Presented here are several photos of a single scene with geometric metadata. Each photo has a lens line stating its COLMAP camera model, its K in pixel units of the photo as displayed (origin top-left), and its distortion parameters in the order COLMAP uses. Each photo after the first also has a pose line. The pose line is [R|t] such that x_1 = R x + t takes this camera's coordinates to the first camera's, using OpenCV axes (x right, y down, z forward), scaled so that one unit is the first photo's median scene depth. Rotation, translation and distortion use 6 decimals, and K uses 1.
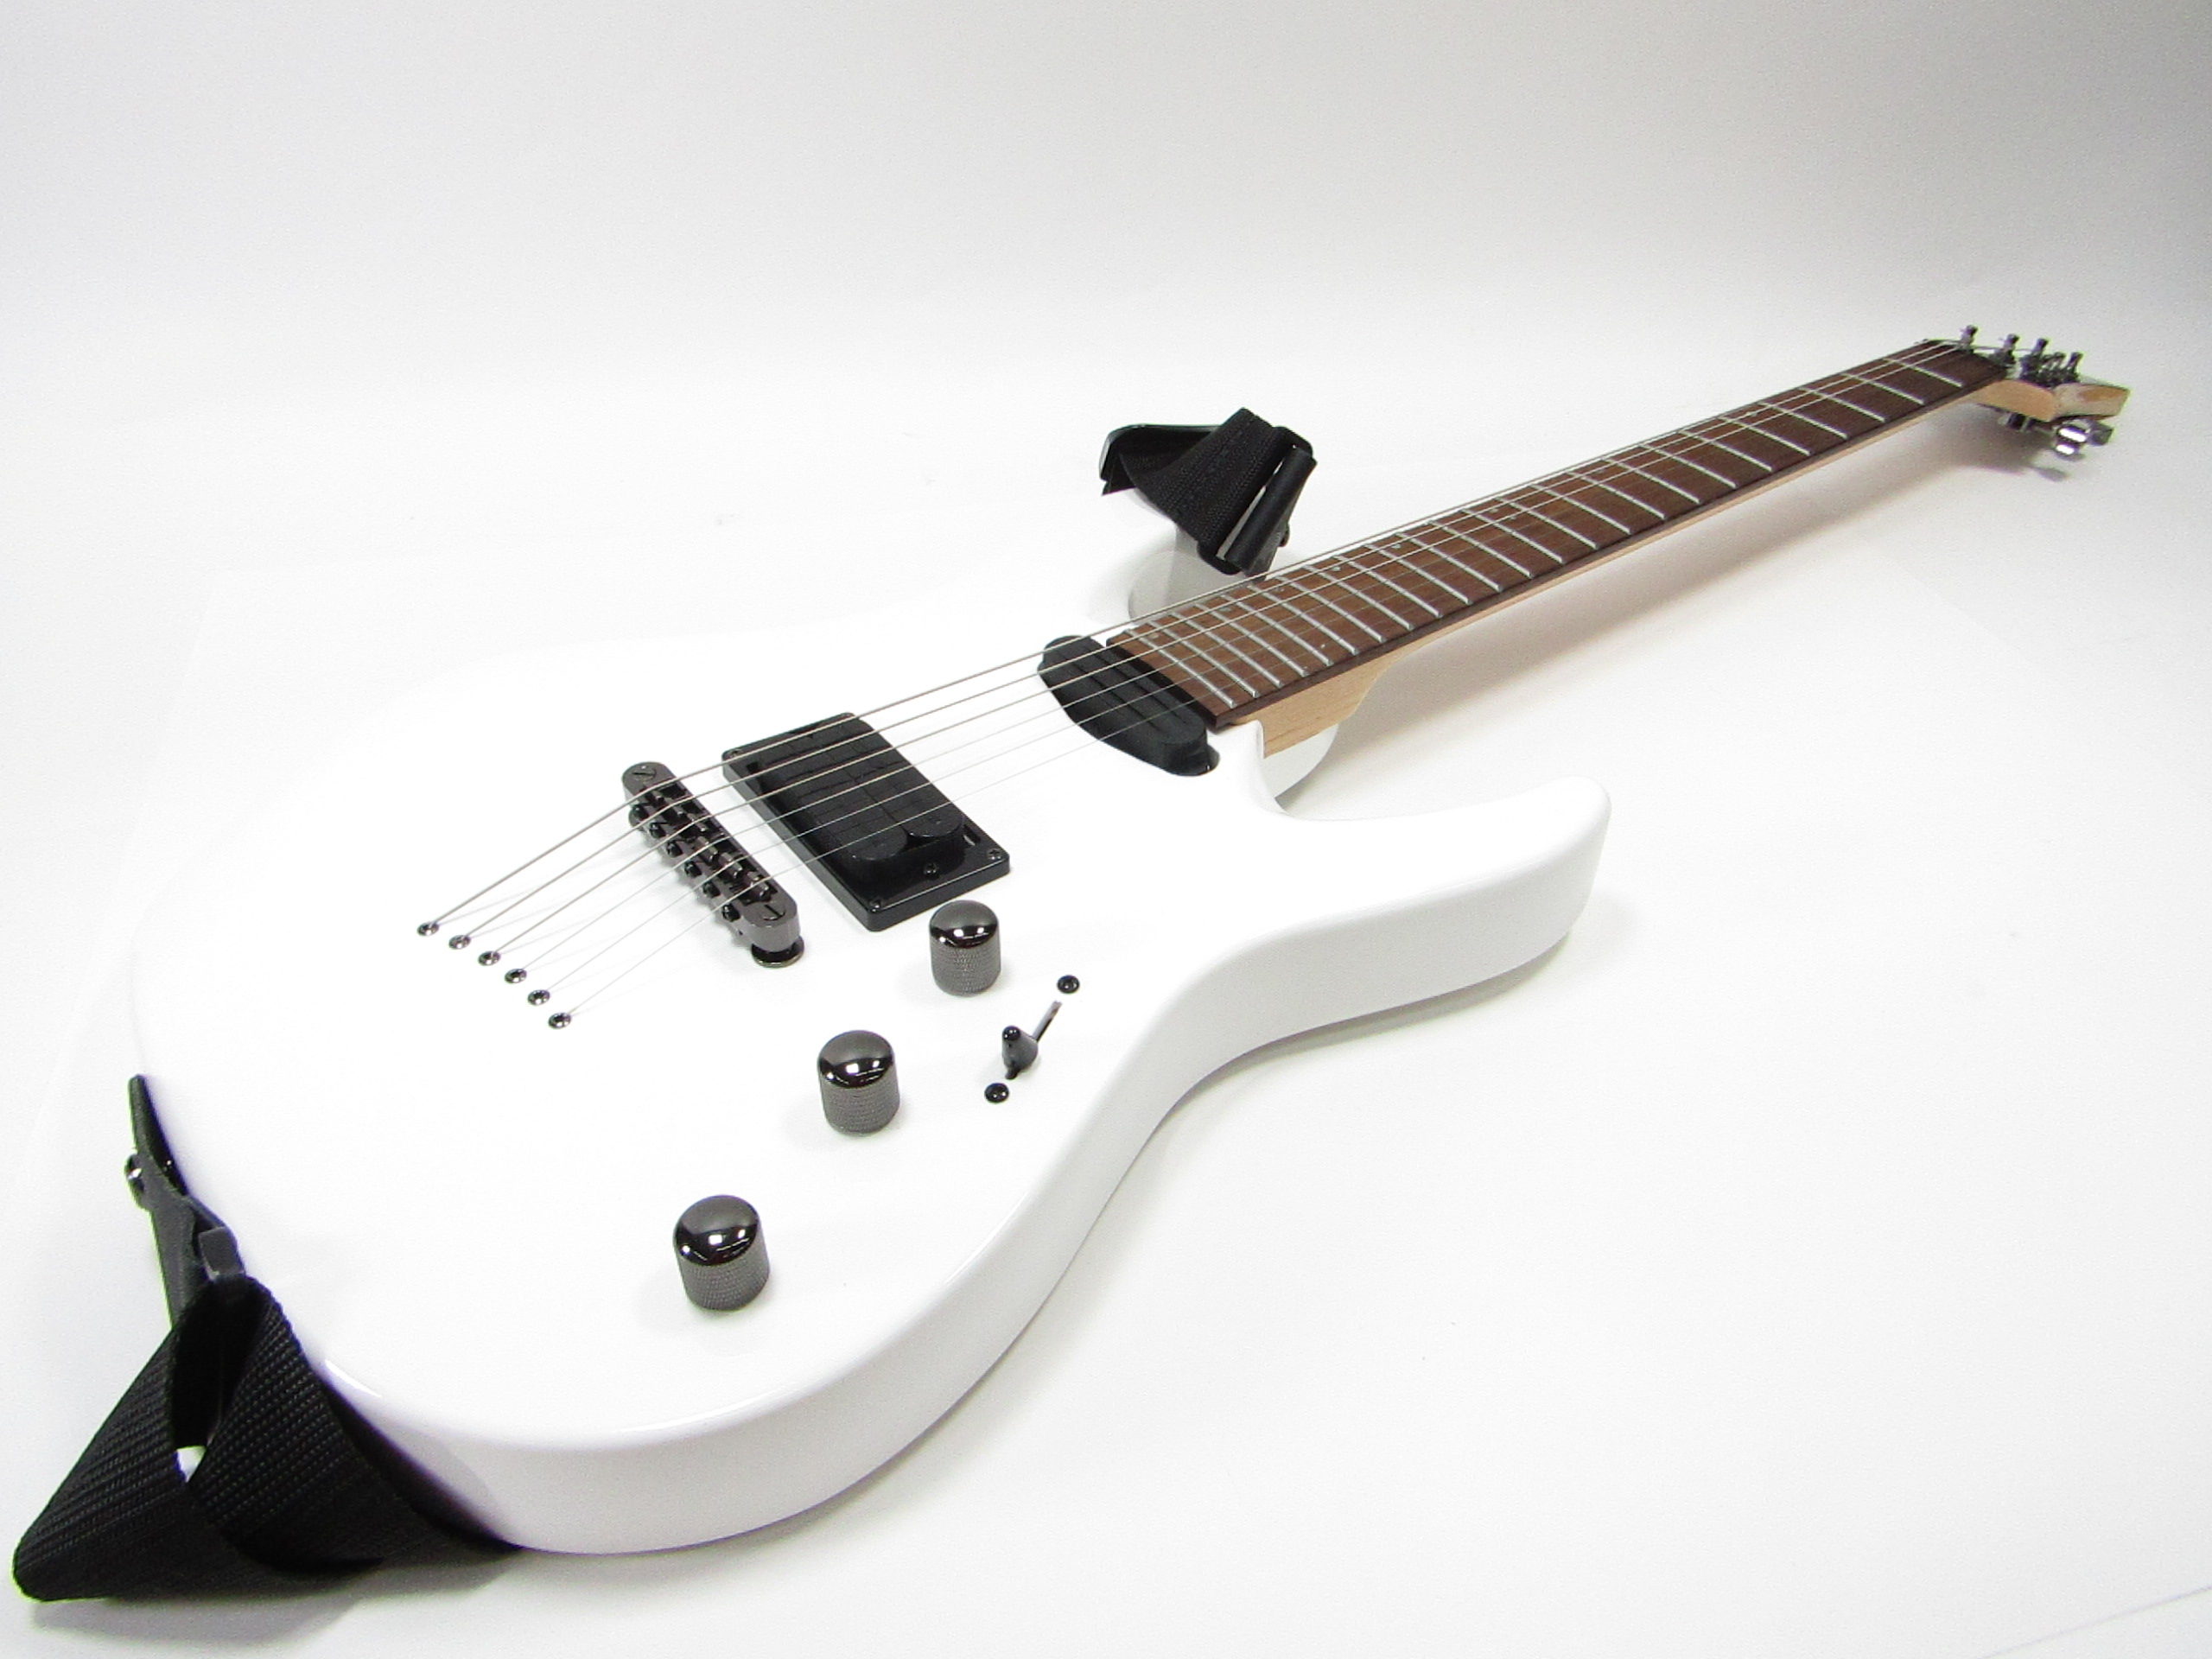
lens RADIAL K [[1544.0, 0, 1106.0], [0, 1544.0, 829.5], [0, 0, 1]] dist [-0.003028, 0.003101]
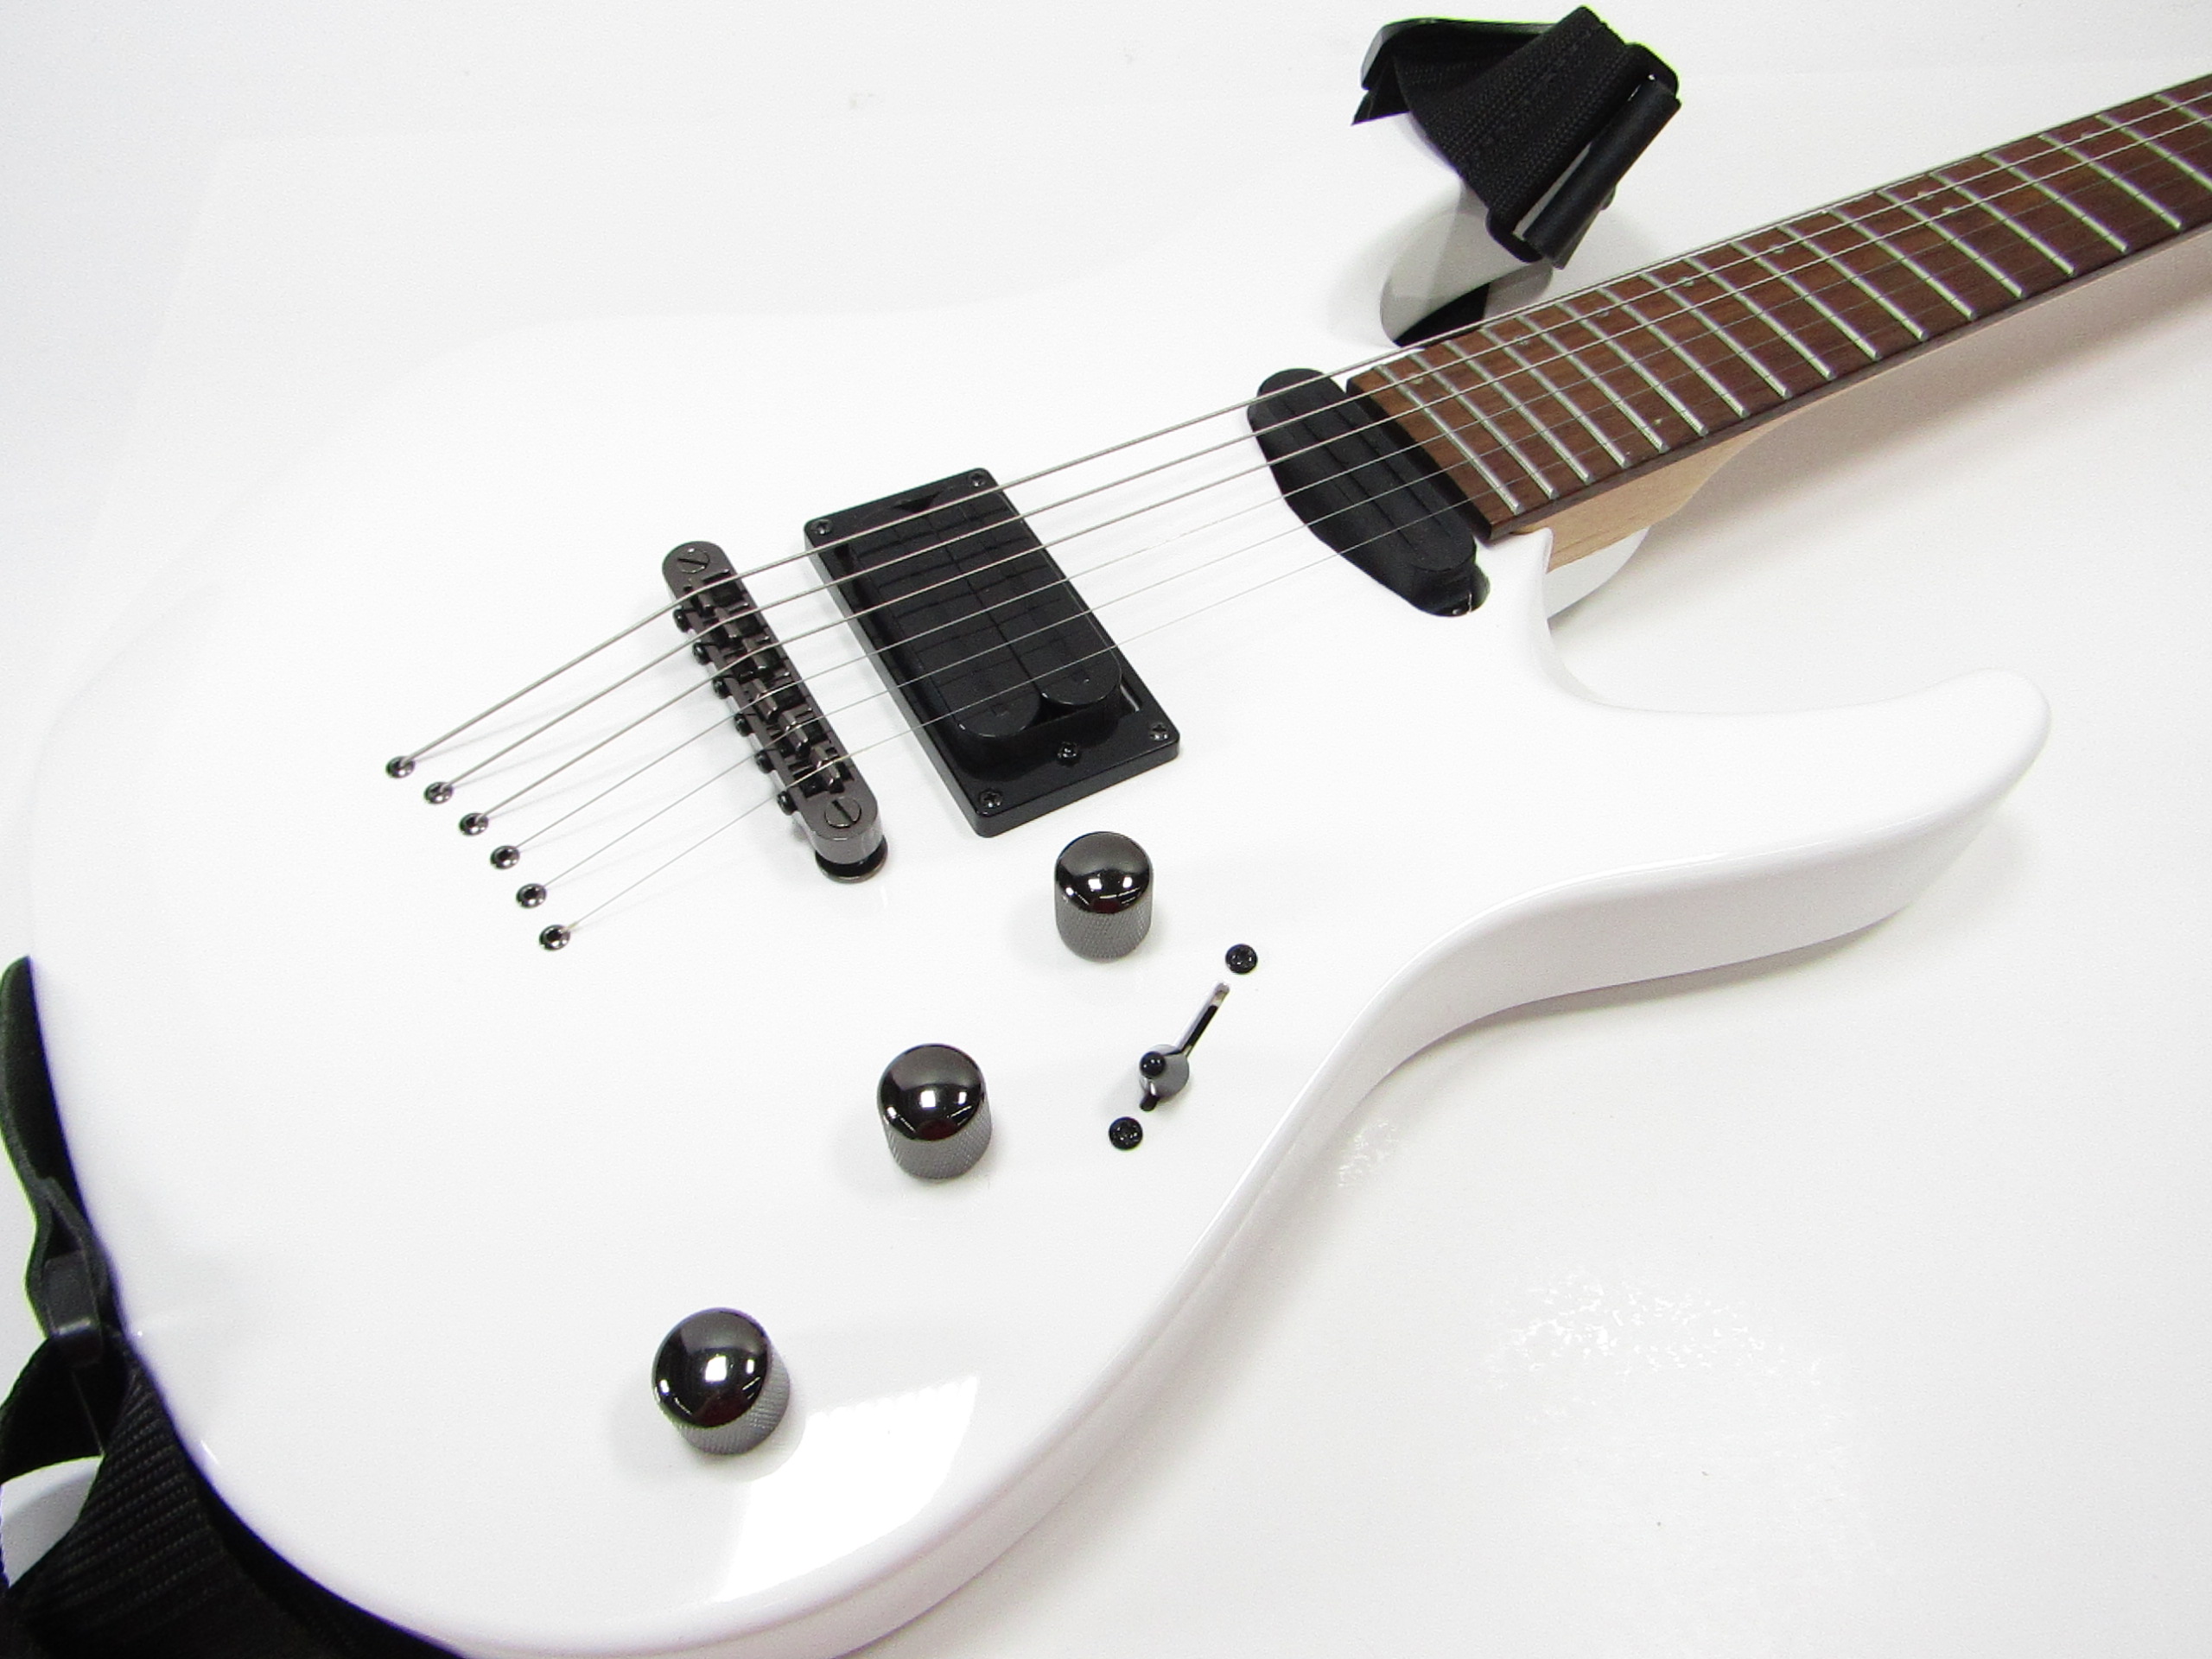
lens RADIAL K [[1544.0, 0, 1106.0], [0, 1544.0, 829.5], [0, 0, 1]] dist [-0.003028, 0.003101]
pose [[0.989112, 0.115298, -0.091457, -0.022634], [-0.084786, 0.954402, 0.286232, -0.126067], [0.120289, -0.275361, 0.953786, 0.263368]]
